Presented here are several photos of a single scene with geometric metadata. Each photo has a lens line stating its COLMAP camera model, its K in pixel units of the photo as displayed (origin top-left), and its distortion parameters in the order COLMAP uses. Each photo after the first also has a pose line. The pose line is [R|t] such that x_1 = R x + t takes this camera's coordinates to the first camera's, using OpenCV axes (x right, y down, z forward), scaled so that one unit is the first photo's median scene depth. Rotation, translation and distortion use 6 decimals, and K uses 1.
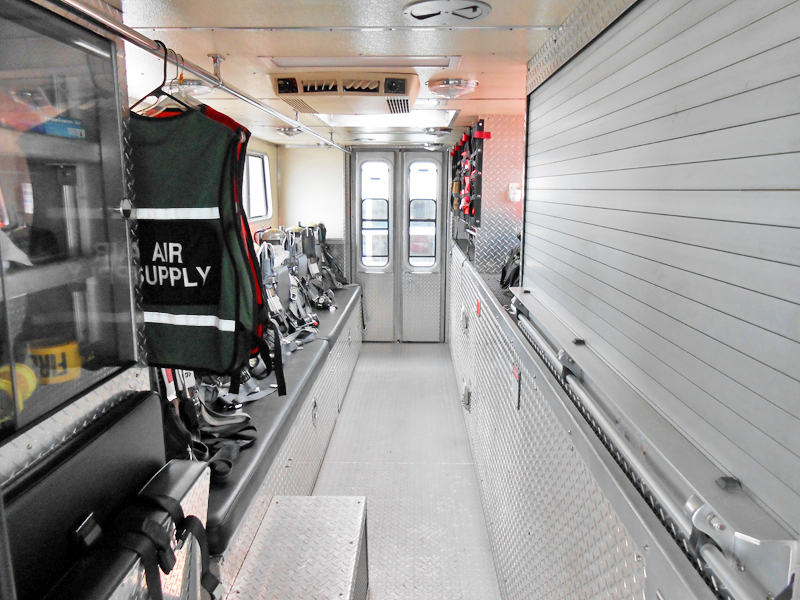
lens RADIAL K [[641.2, 0, 400.0], [0, 641.2, 300.0], [0, 0, 1]] dist [-0.015646, 0.003898]
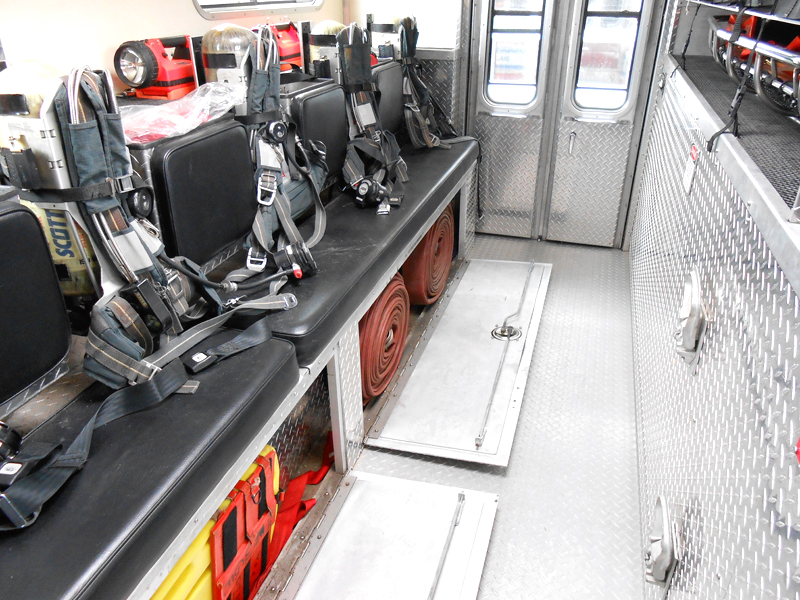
lens RADIAL K [[625.5, 0, 388.1], [0, 625.5, 303.2], [0, 0, 1]] dist [-0.083350, 0.119799]
pose [[0.957831, 0.125833, -0.258313, 0.023857], [-0.042969, 0.951627, 0.304237, -0.056740], [0.284101, -0.280308, 0.916905, 0.524542]]
